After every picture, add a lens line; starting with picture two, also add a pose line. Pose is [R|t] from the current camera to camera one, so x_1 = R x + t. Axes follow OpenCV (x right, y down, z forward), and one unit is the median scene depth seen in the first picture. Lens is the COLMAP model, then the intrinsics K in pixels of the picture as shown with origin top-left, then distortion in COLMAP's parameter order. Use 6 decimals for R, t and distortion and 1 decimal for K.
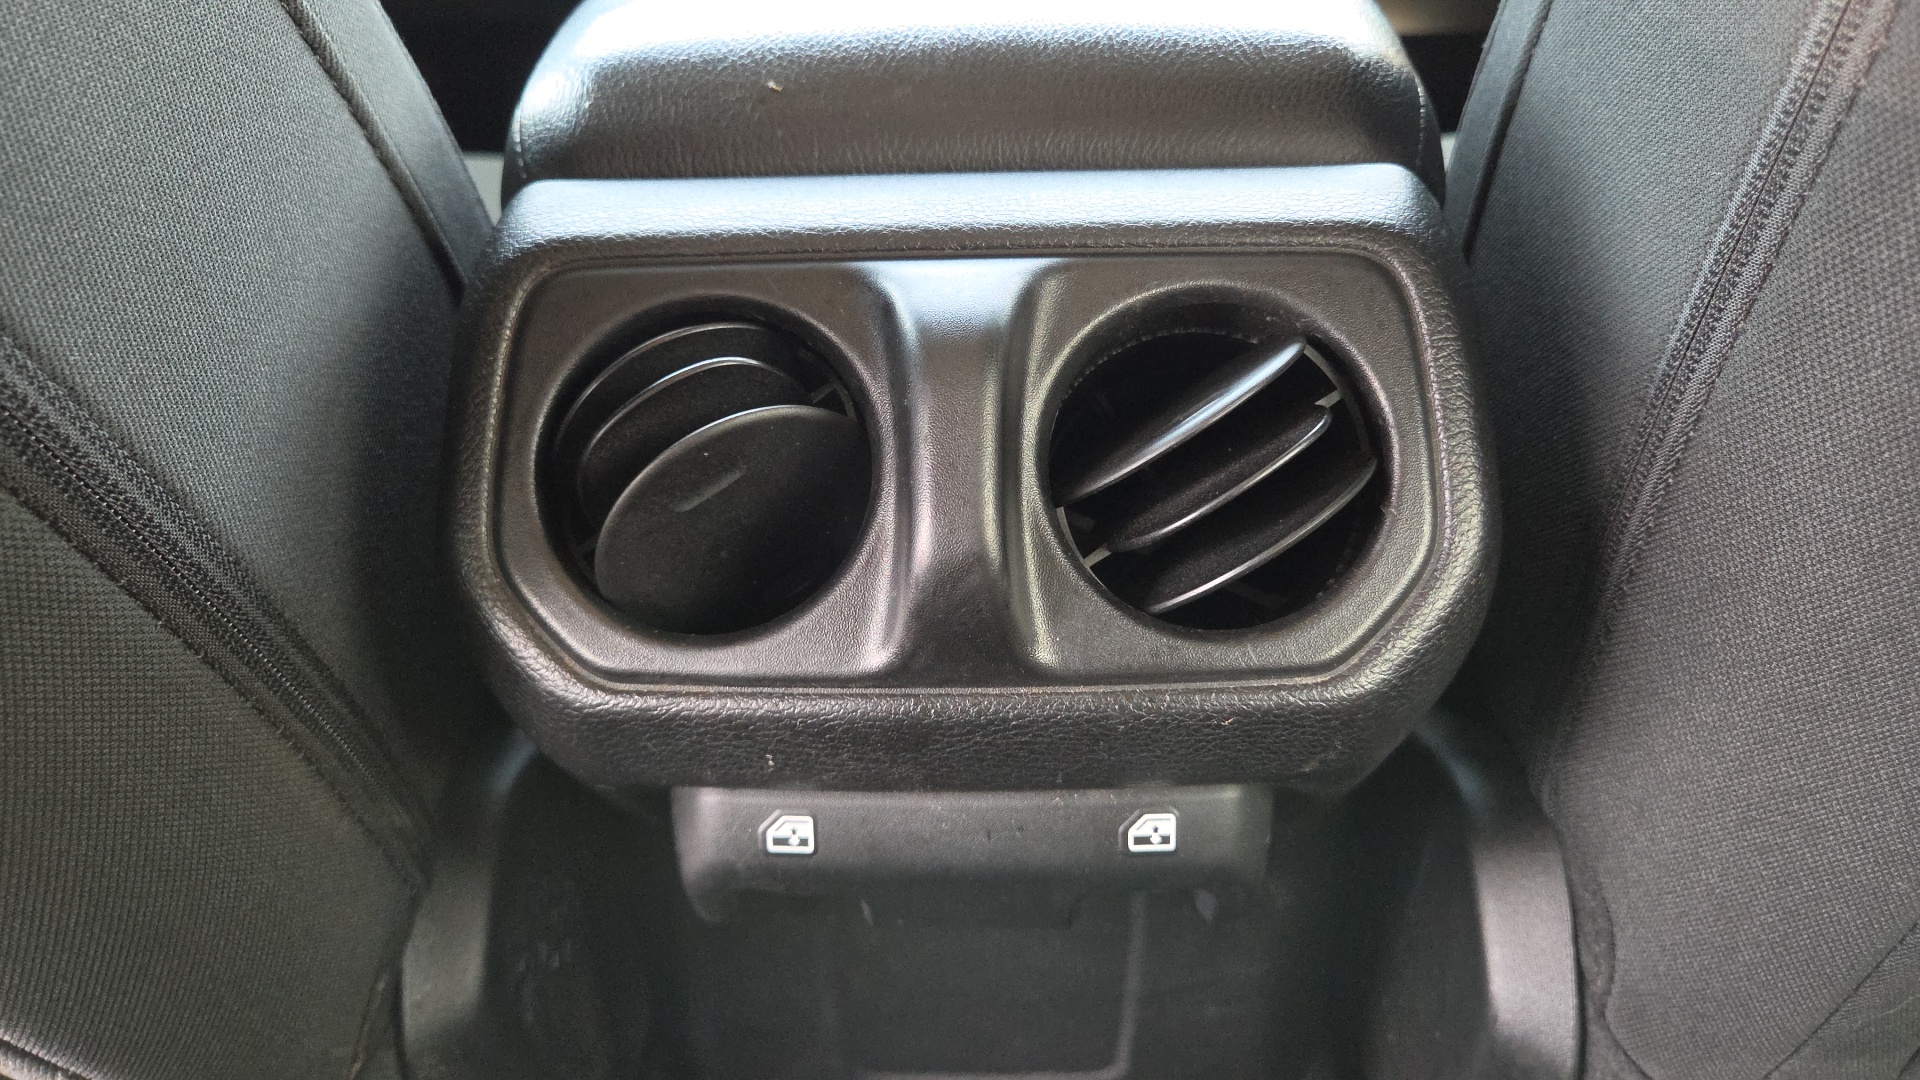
lens RADIAL K [[1326.8, 0, 961.2], [0, 1326.8, 537.0], [0, 0, 1]] dist [0.032628, -0.046517]
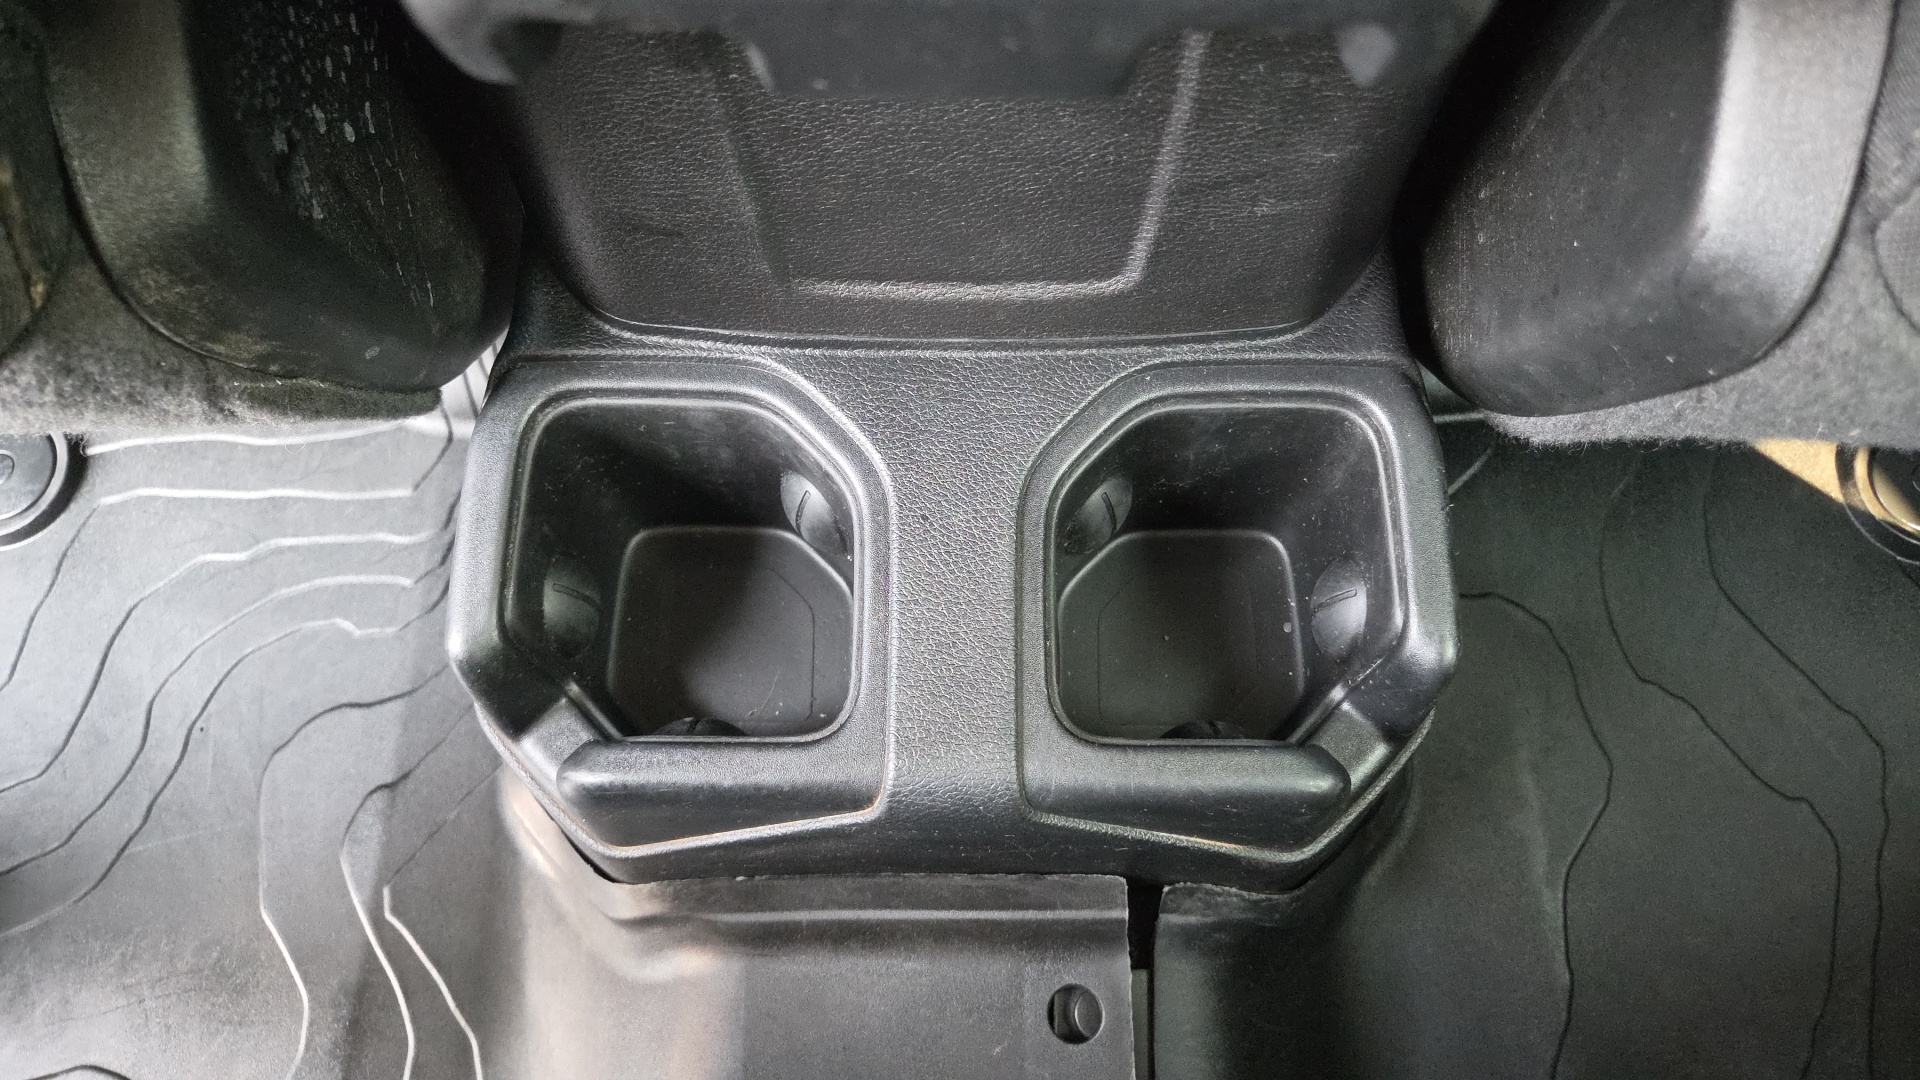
lens RADIAL K [[1326.8, 0, 961.4], [0, 1326.8, 536.0], [0, 0, 1]] dist [0.032628, -0.046517]
pose [[0.999443, -0.002137, 0.033292, -0.006437], [-0.017307, 0.819927, 0.572206, 0.102024], [-0.028520, -0.572464, 0.819434, 0.354463]]
